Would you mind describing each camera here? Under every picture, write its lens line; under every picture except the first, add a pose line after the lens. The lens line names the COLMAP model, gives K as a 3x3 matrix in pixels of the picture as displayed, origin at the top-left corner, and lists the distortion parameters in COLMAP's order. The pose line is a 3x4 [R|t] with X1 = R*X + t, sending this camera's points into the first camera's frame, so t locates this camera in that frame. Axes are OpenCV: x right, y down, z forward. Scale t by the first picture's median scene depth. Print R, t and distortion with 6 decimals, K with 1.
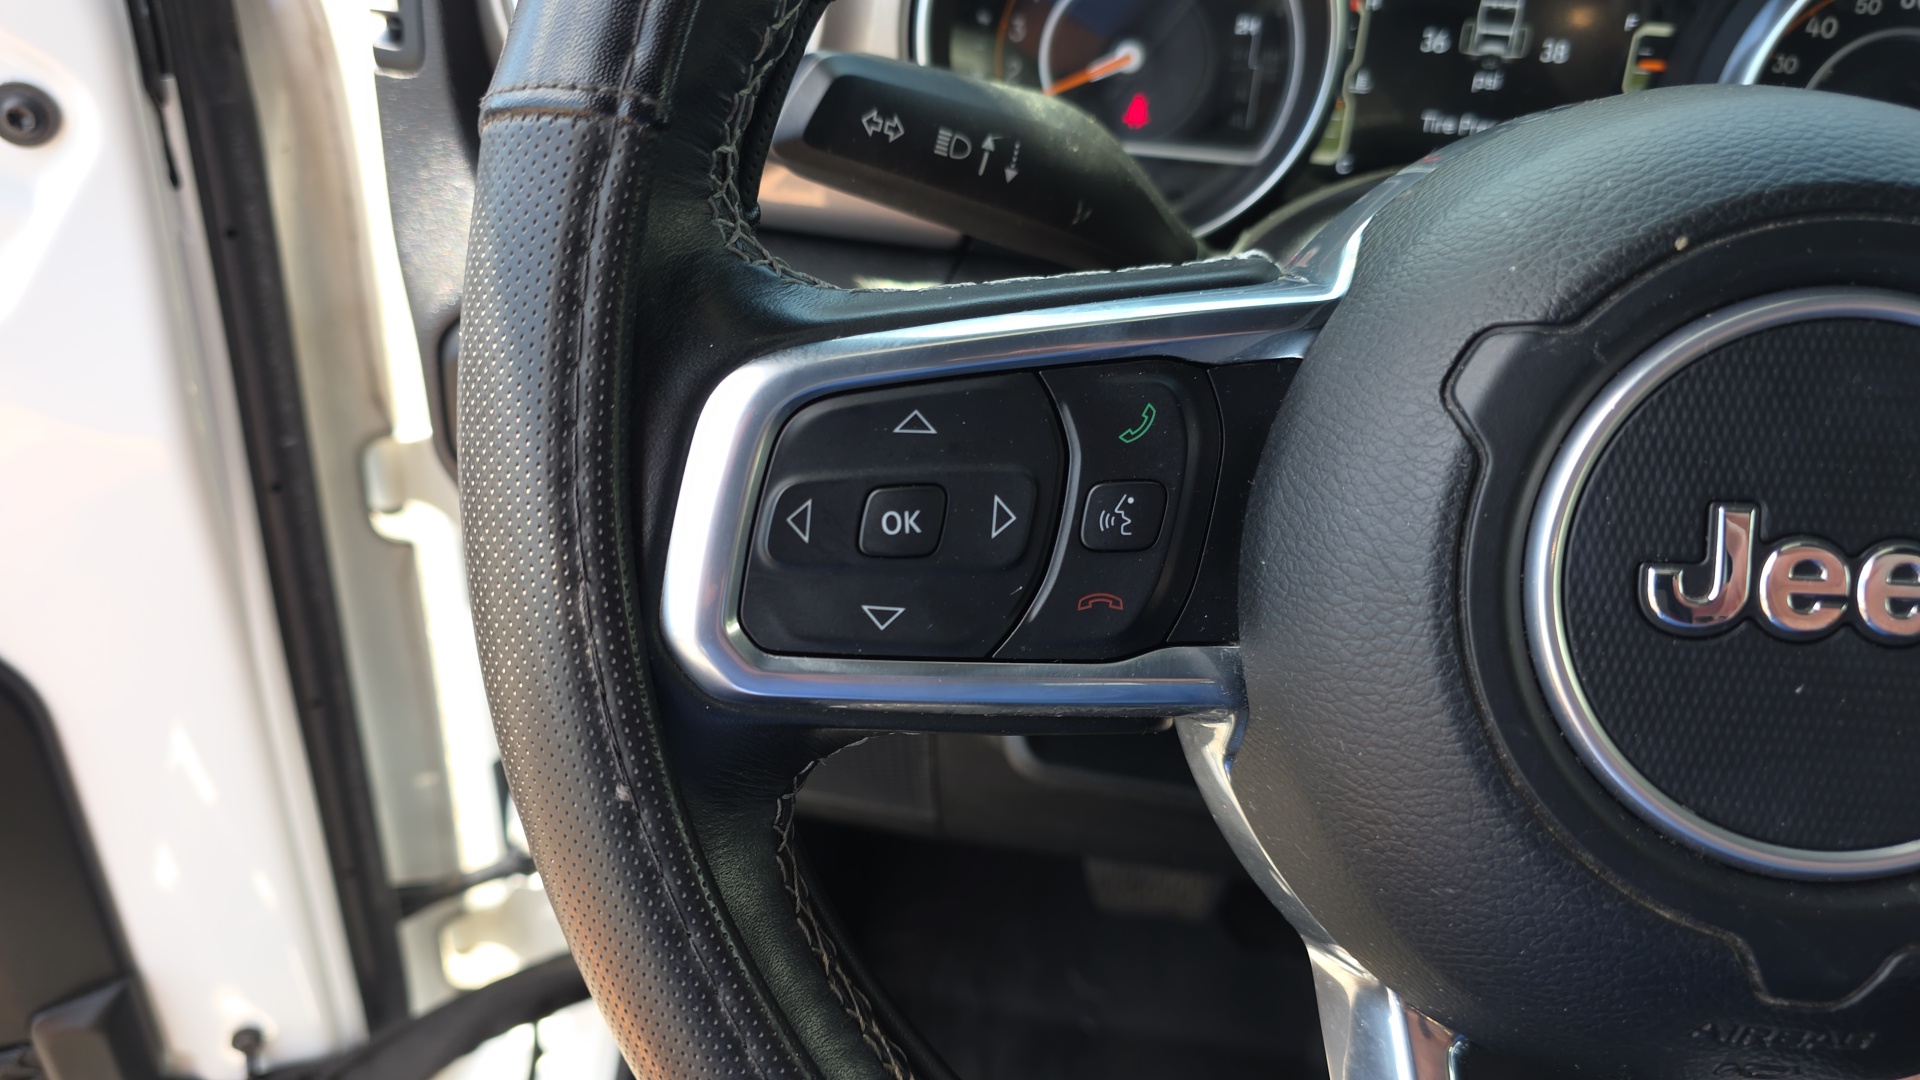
lens RADIAL K [[1351.3, 0, 935.5], [0, 1351.3, 542.9], [0, 0, 1]] dist [0.054926, -0.097909]
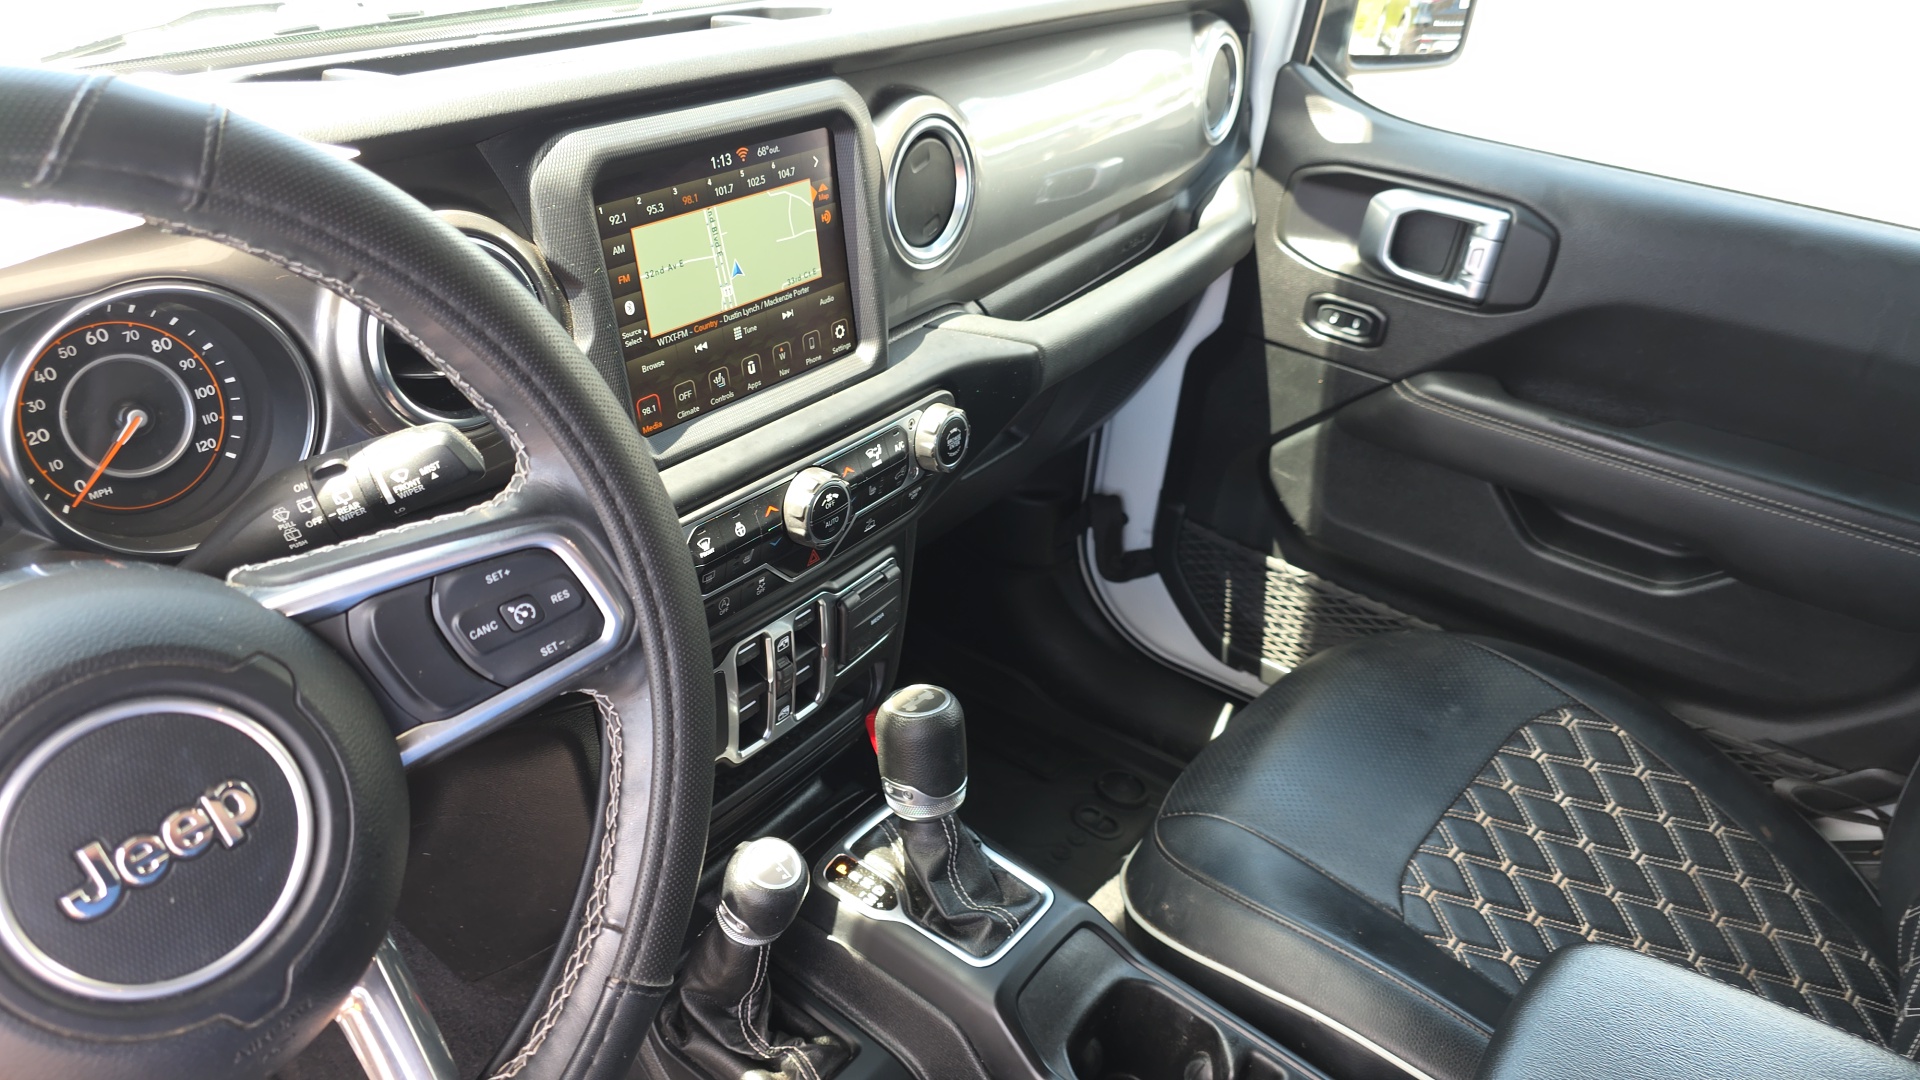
lens RADIAL K [[1303.6, 0, 924.1], [0, 1303.6, 562.5], [0, 0, 1]] dist [0.049324, -0.056952]
pose [[0.503463, -0.476421, 0.720797, 0.019410], [0.430200, 0.861702, 0.269067, -0.234284], [-0.749302, 0.174621, 0.638792, -0.741278]]
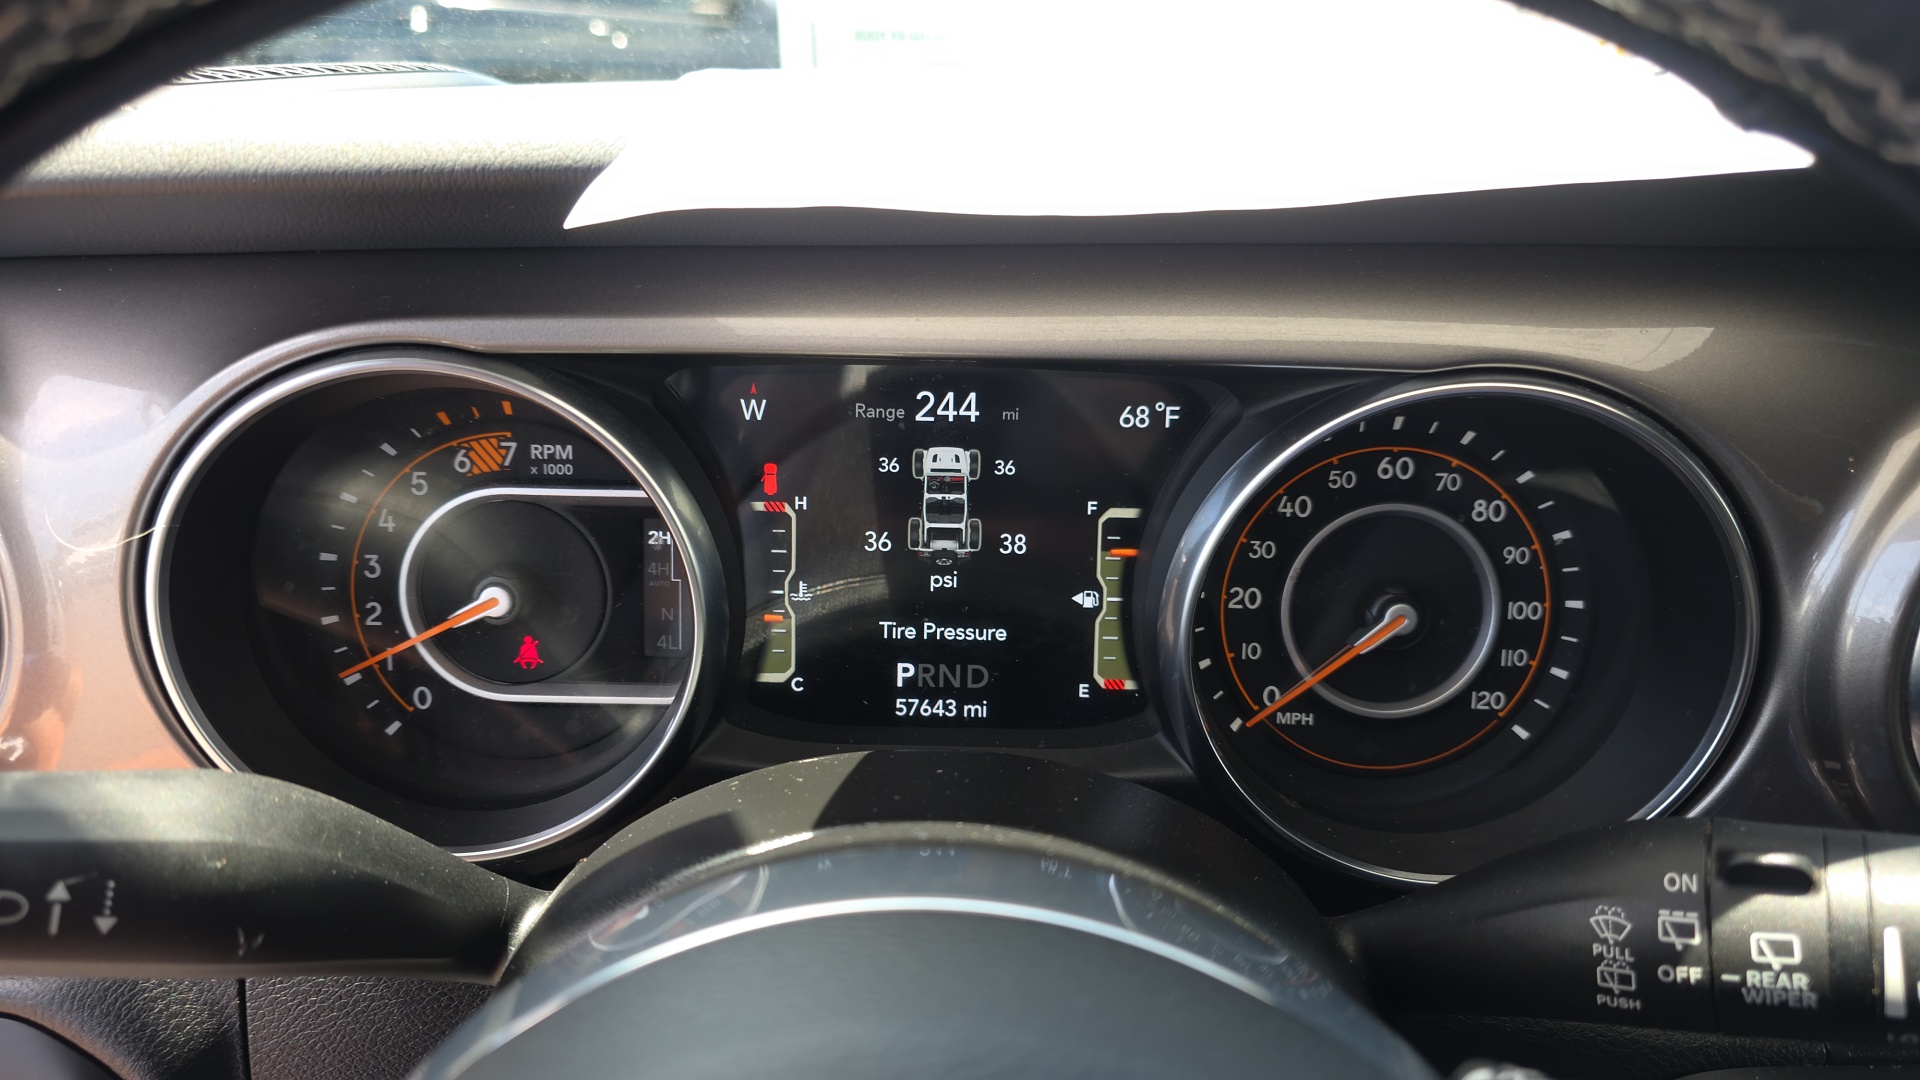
lens RADIAL K [[1351.3, 0, 935.5], [0, 1351.3, 542.9], [0, 0, 1]] dist [0.054926, -0.097909]
pose [[0.990607, -0.083963, 0.107923, 0.427361], [0.101301, 0.980775, -0.166791, -0.304934], [-0.091844, 0.176157, 0.980068, 0.225477]]
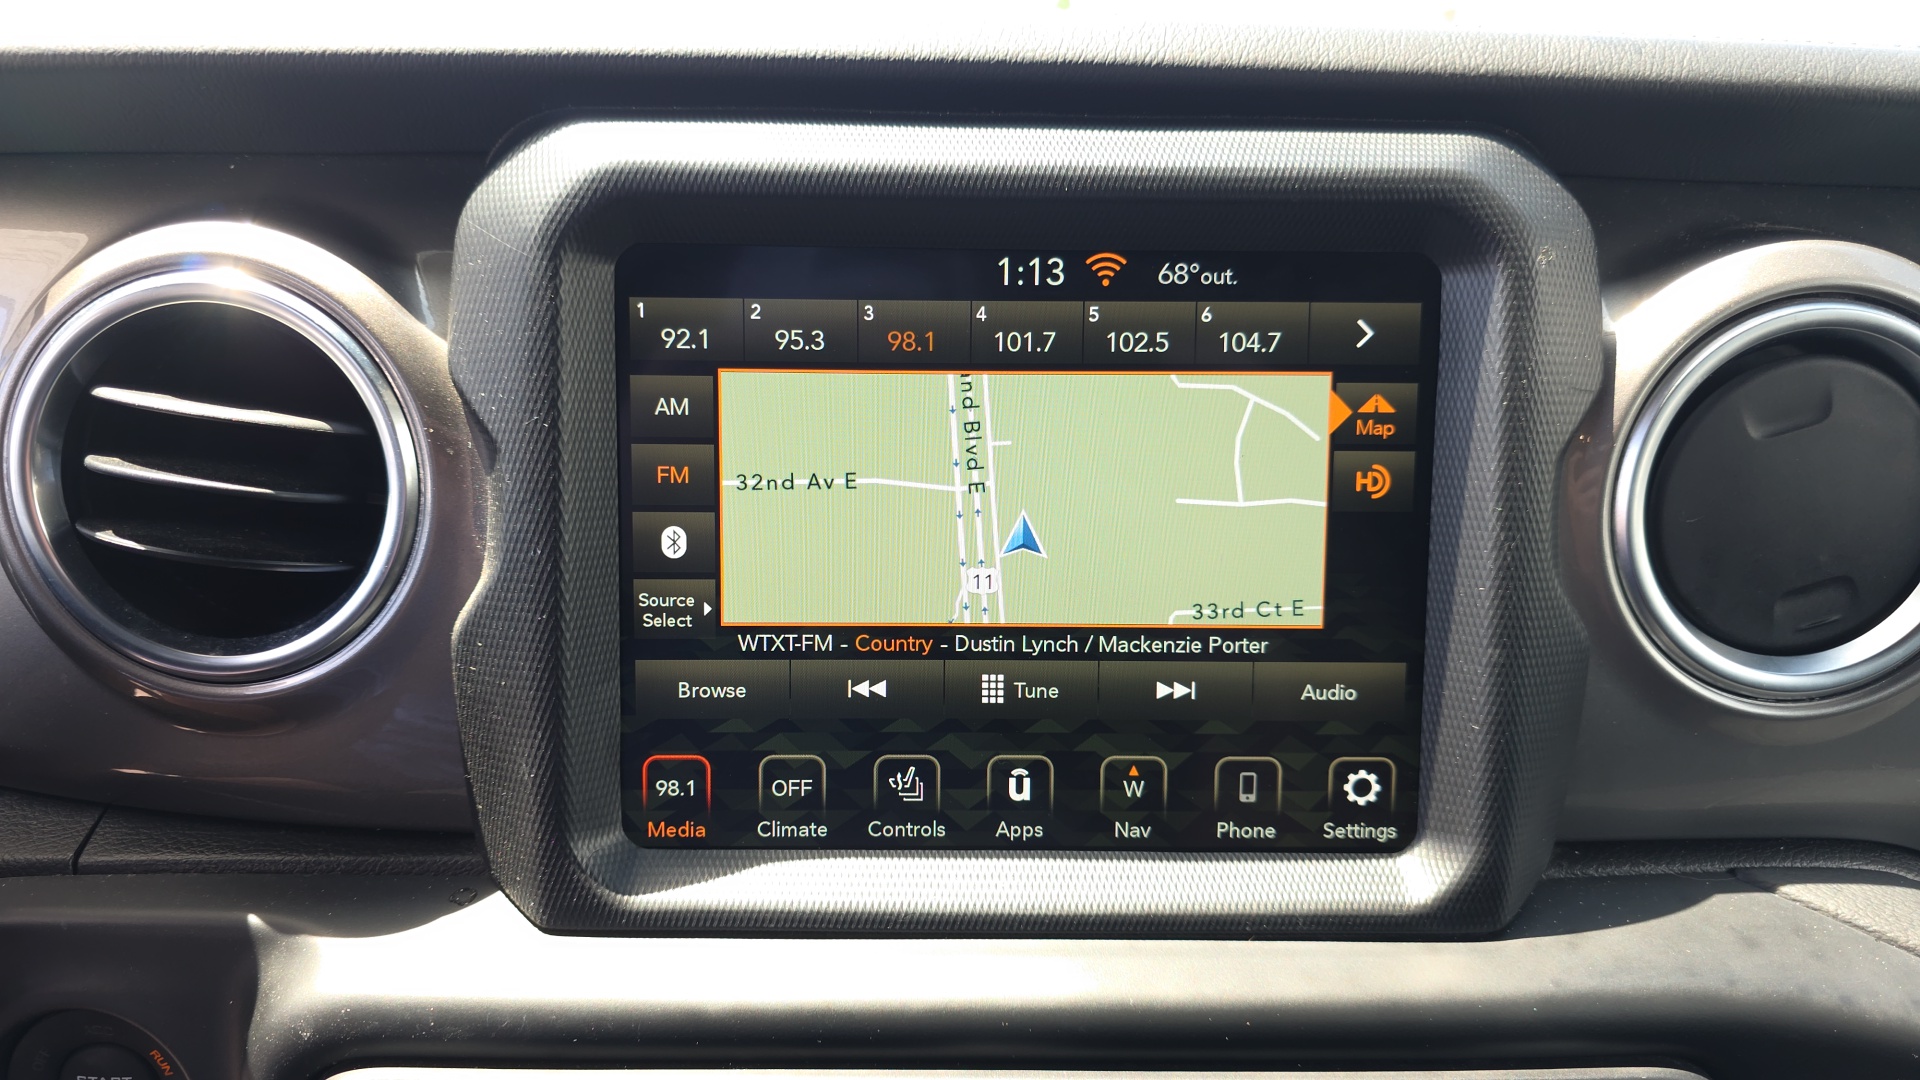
lens RADIAL K [[1351.3, 0, 935.5], [0, 1351.3, 542.9], [0, 0, 1]] dist [0.054926, -0.097909]
pose [[0.988184, -0.077854, 0.132028, 1.652253], [0.111138, 0.957151, -0.267415, 0.065591], [-0.105551, 0.278929, 0.954493, 0.023928]]
